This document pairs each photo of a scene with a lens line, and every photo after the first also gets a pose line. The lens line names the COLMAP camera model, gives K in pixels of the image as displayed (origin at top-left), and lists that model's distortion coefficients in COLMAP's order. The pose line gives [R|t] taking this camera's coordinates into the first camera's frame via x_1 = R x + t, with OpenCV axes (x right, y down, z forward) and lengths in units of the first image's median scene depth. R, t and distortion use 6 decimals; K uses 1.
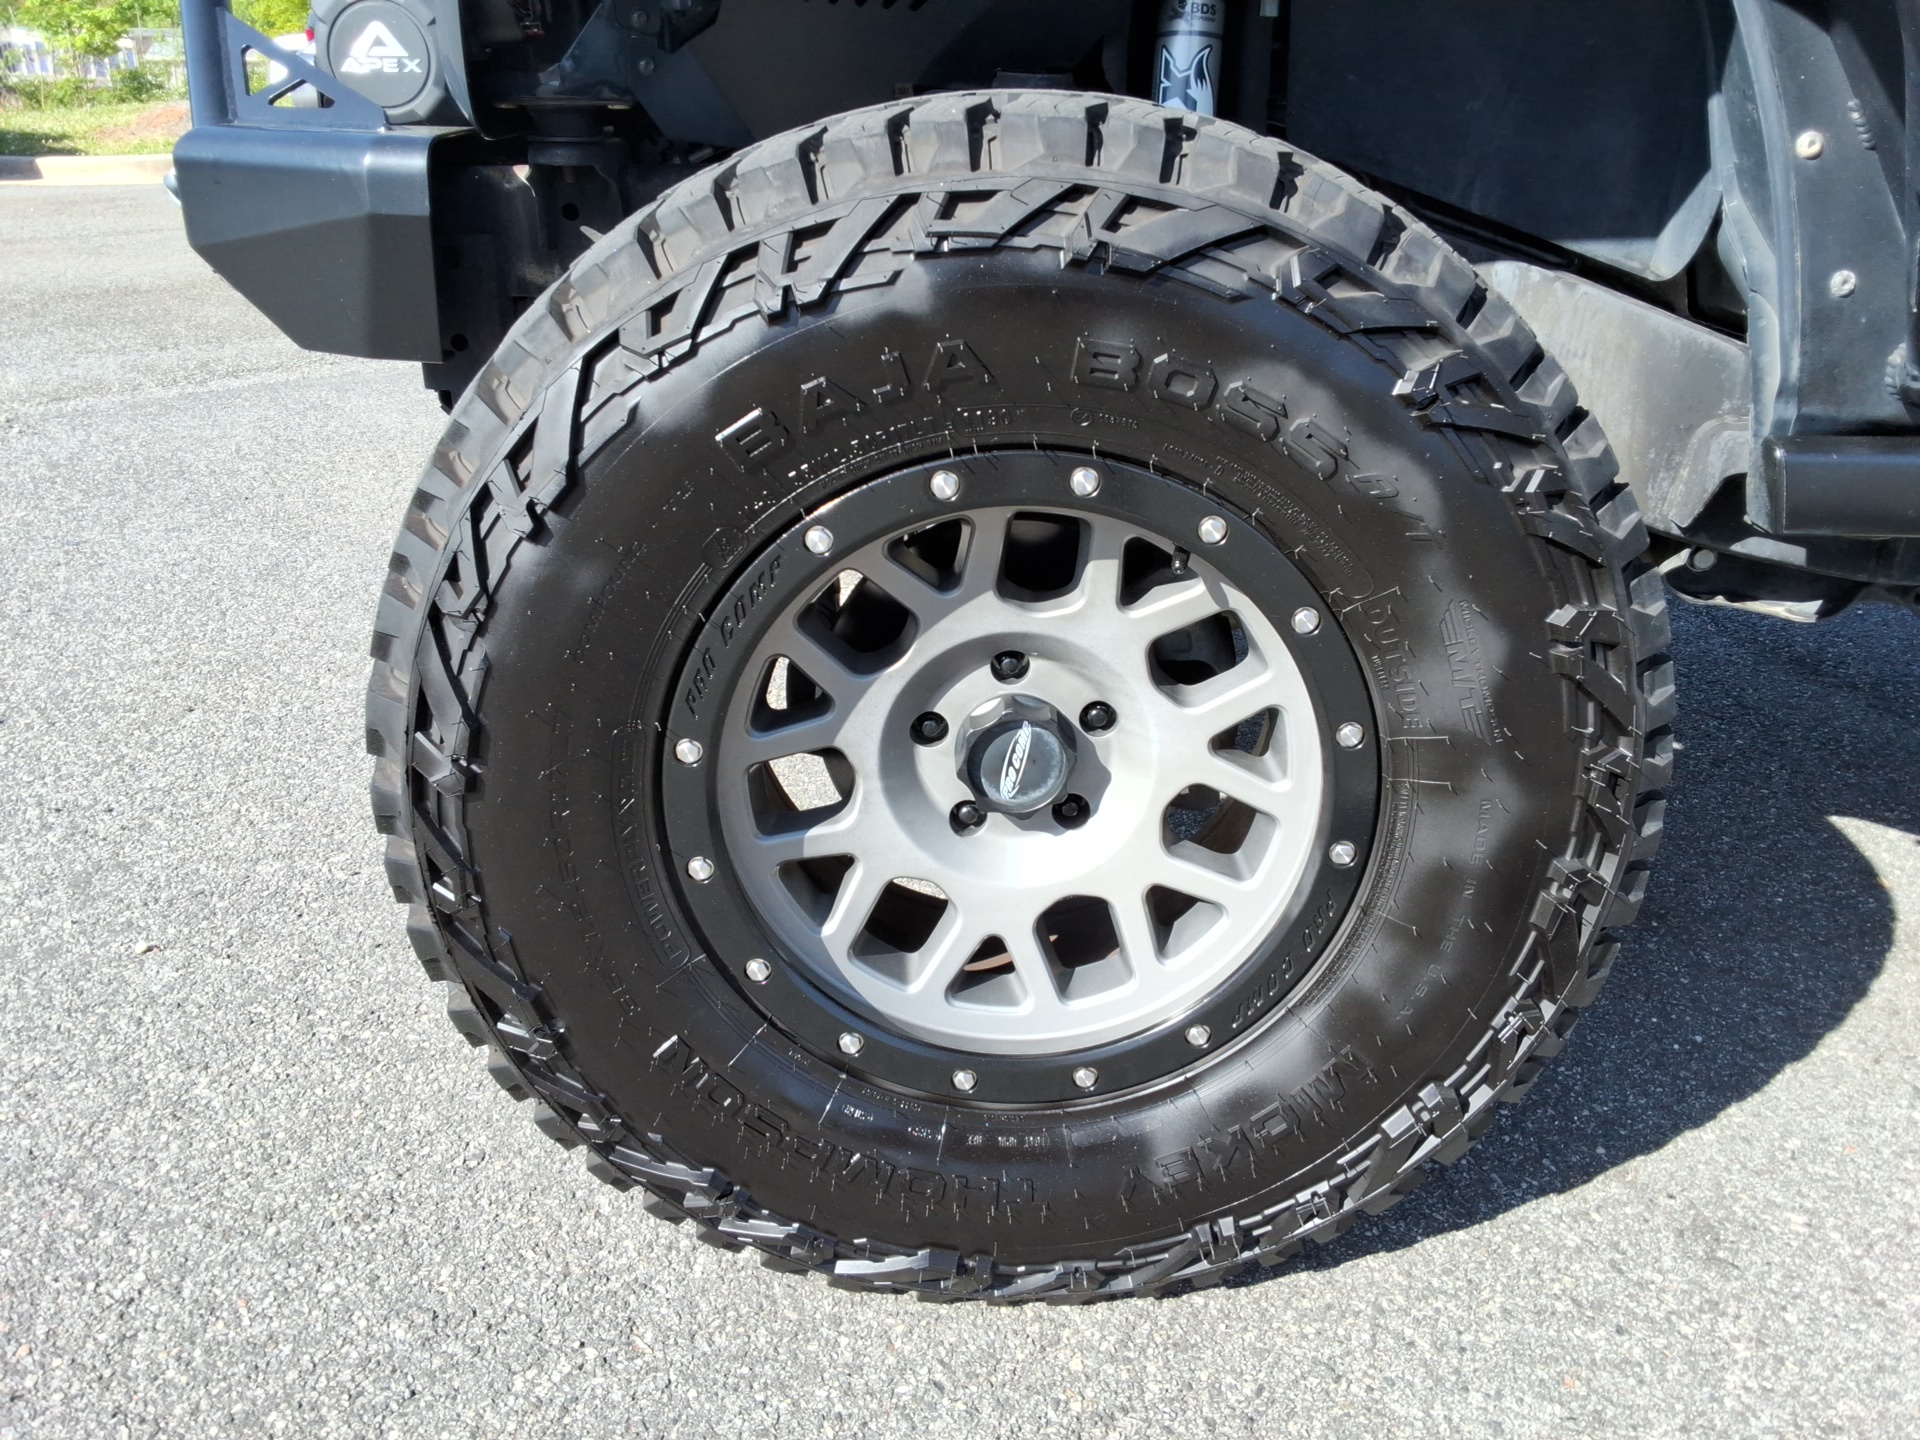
lens RADIAL K [[1545.8, 0, 982.8], [0, 1545.8, 690.4], [0, 0, 1]] dist [0.099725, -0.152936]
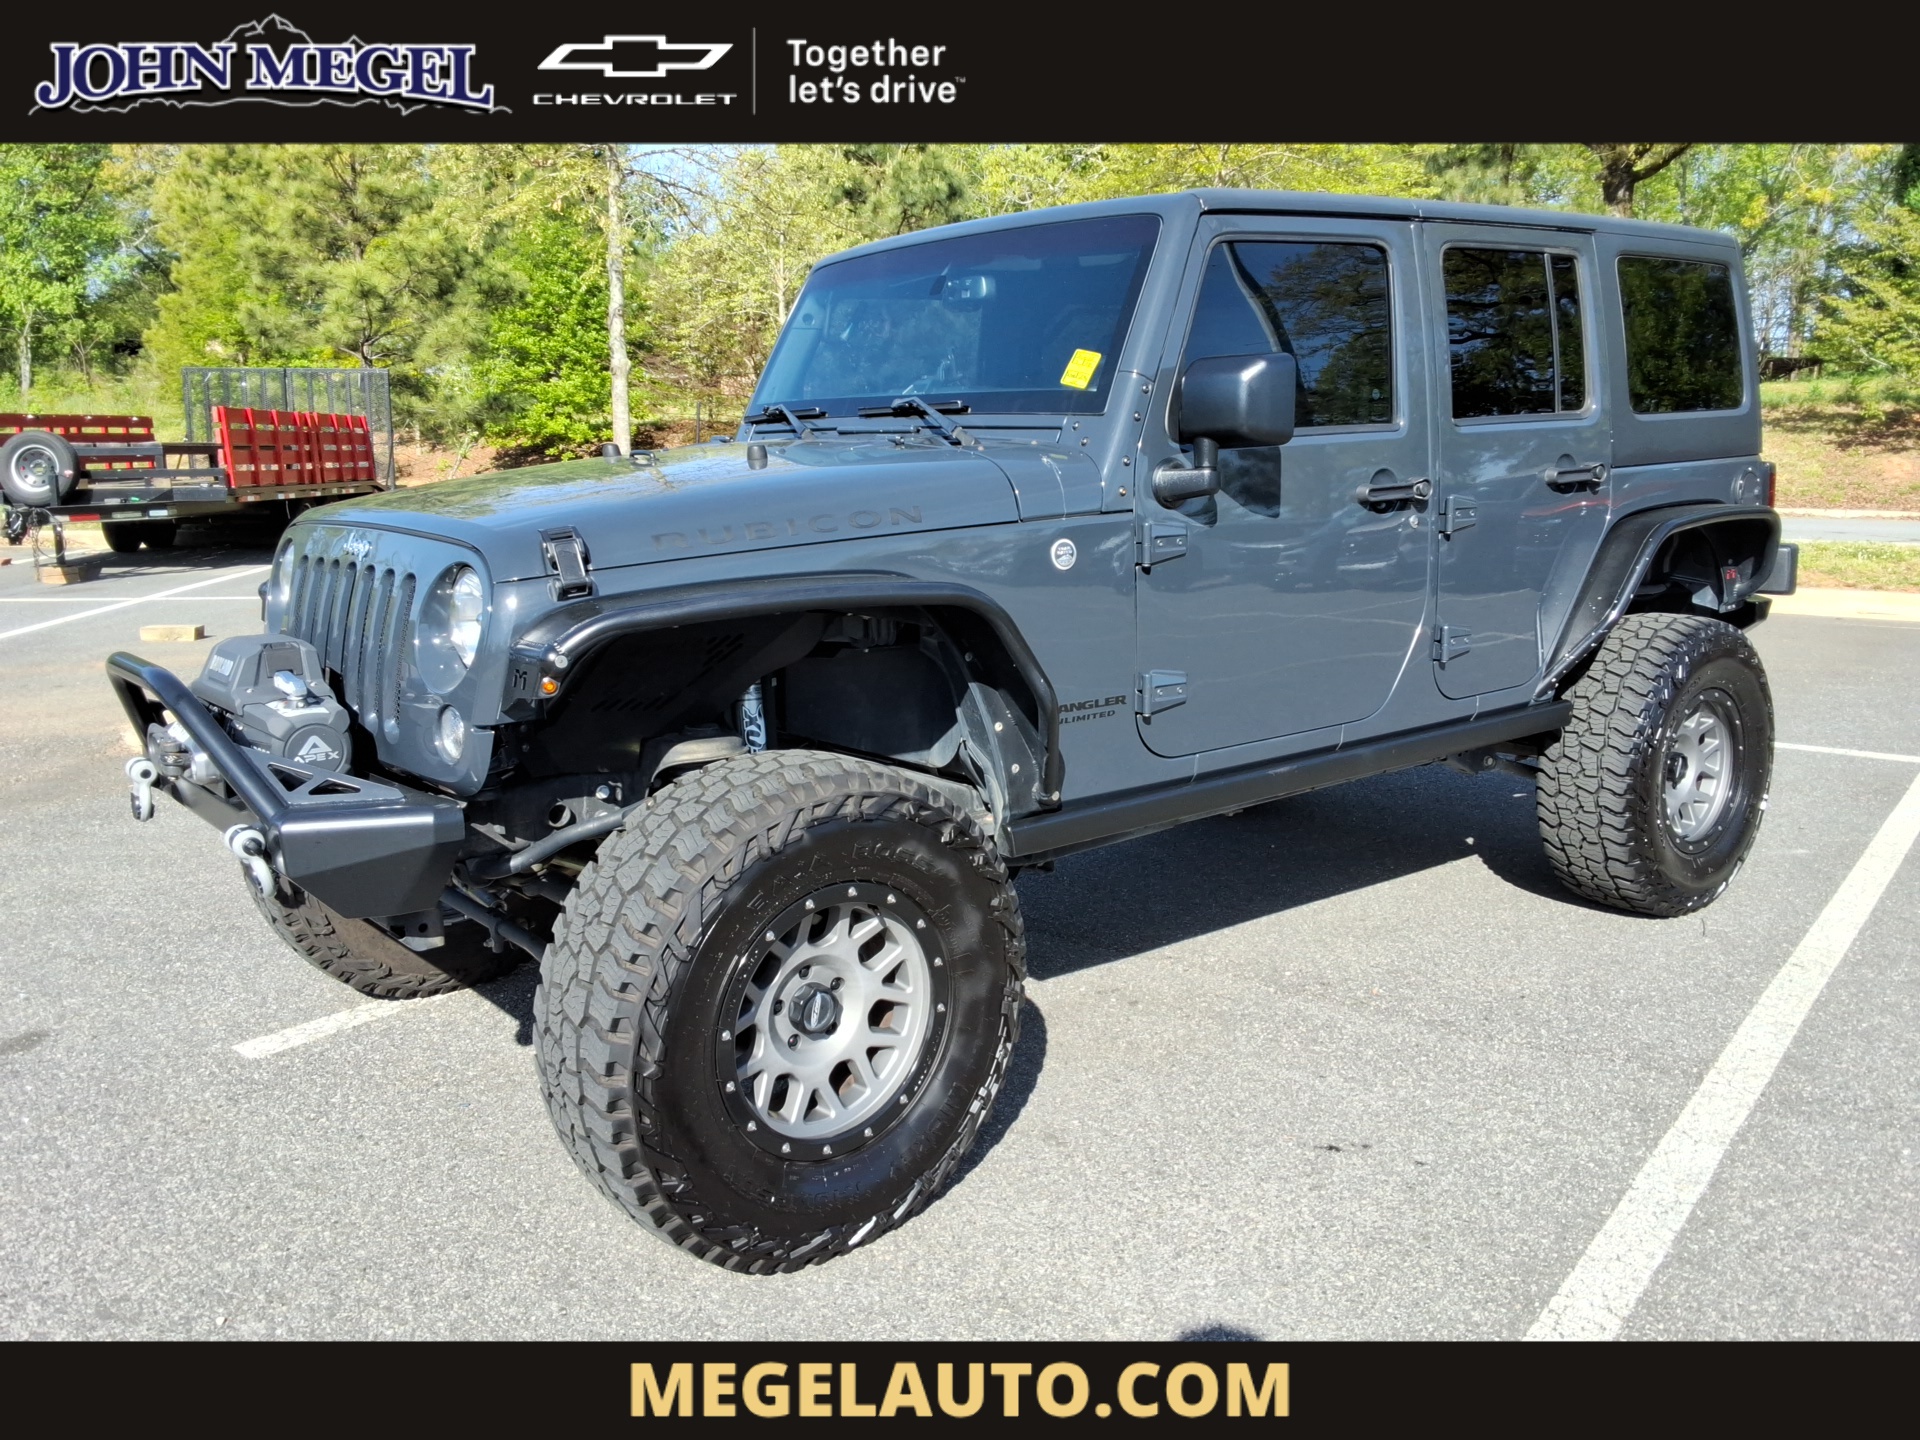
lens RADIAL K [[1545.8, 0, 958.0], [0, 1545.8, 706.3], [0, 0, 1]] dist [0.099725, -0.152936]
pose [[0.778028, -0.141293, 0.612135, -1.289724], [0.260969, 0.959022, -0.110332, -0.087994], [-0.571462, 0.245589, 0.783018, -1.218529]]
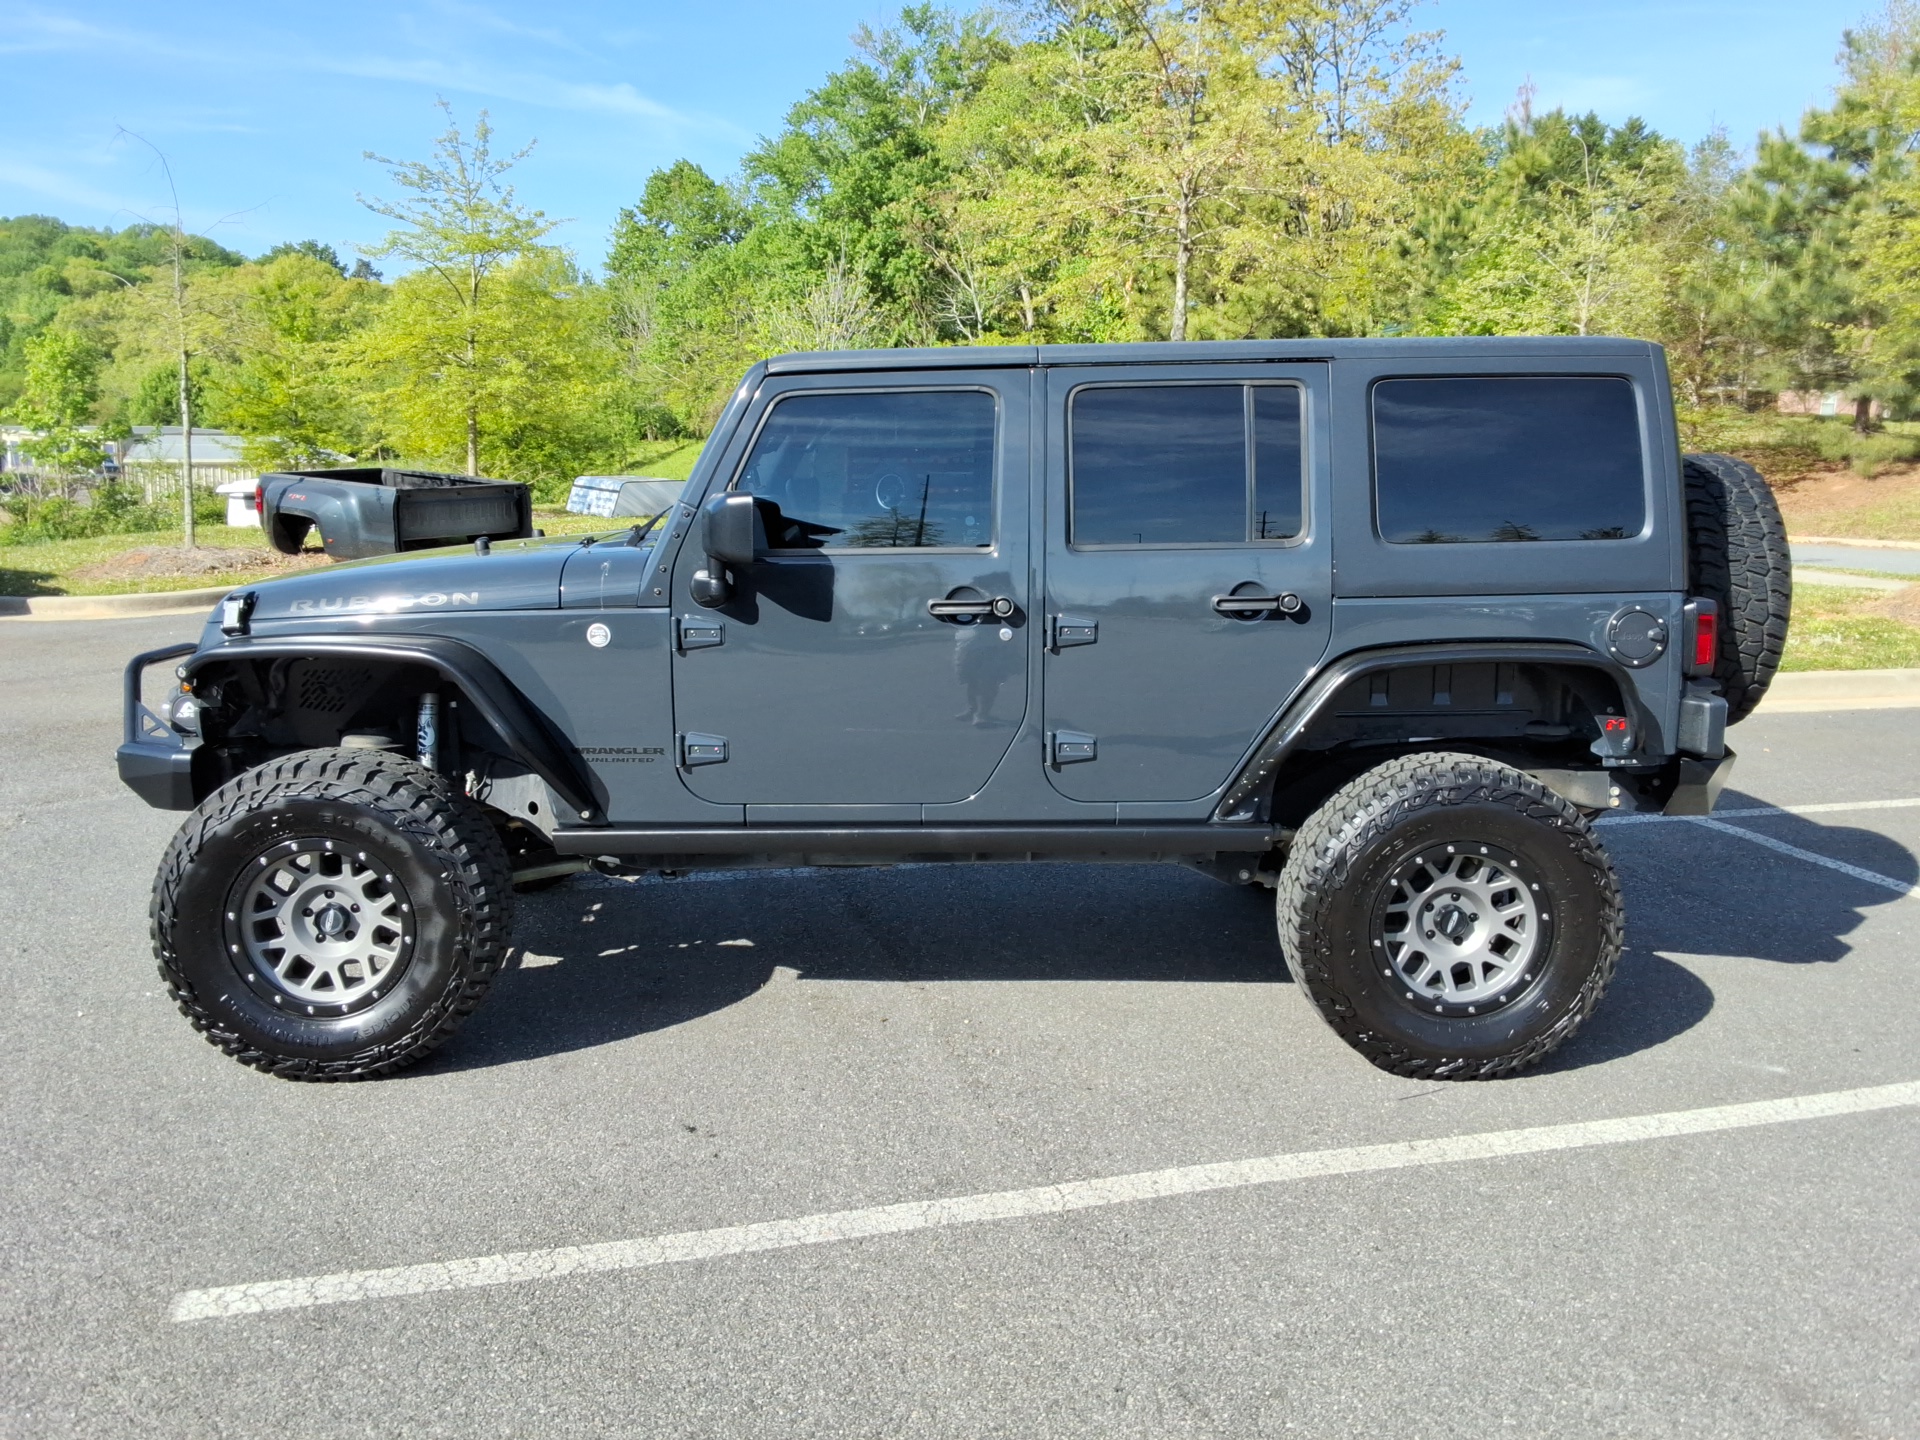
lens RADIAL K [[1545.8, 0, 976.0], [0, 1545.8, 683.4], [0, 0, 1]] dist [0.099725, -0.152936]
pose [[0.999433, -0.017240, 0.028929, 1.524528], [0.023225, 0.974913, -0.221370, 0.373108], [-0.024387, 0.221916, 0.974761, -2.926408]]
